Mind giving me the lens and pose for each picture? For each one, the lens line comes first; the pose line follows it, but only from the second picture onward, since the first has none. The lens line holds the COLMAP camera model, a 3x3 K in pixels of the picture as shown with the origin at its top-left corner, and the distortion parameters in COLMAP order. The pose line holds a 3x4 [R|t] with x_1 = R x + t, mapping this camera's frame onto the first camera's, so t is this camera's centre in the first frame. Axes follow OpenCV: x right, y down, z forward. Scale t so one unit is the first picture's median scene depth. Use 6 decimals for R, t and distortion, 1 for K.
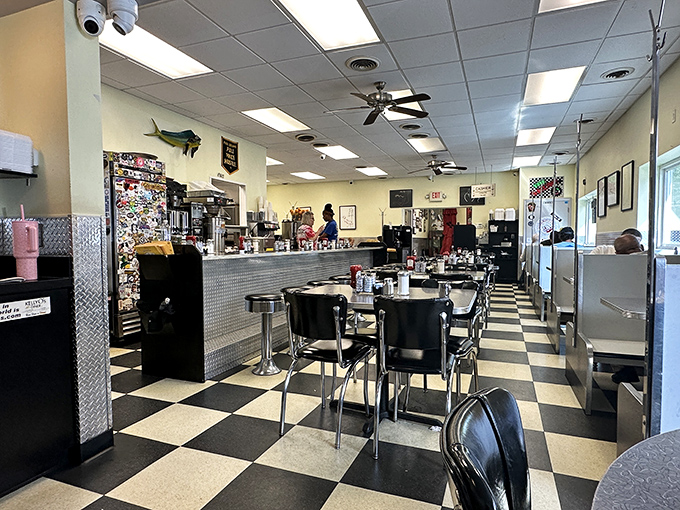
lens RADIAL K [[410.0, 0, 339.2], [0, 410.0, 256.6], [0, 0, 1]] dist [-0.000883, -0.000027]
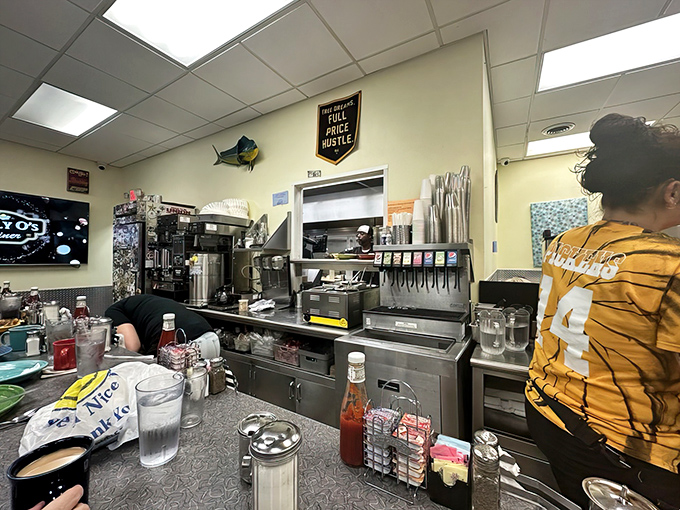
lens RADIAL K [[278.2, 0, 337.7], [0, 278.2, 255.2], [0, 0, 1]] dist [0.014372, 0.000006]
pose [[-0.175911, -0.010724, -0.984348, 0.092890], [-0.035775, 0.999350, -0.004494, -0.079982], [0.983756, 0.034425, -0.176180, 1.090784]]
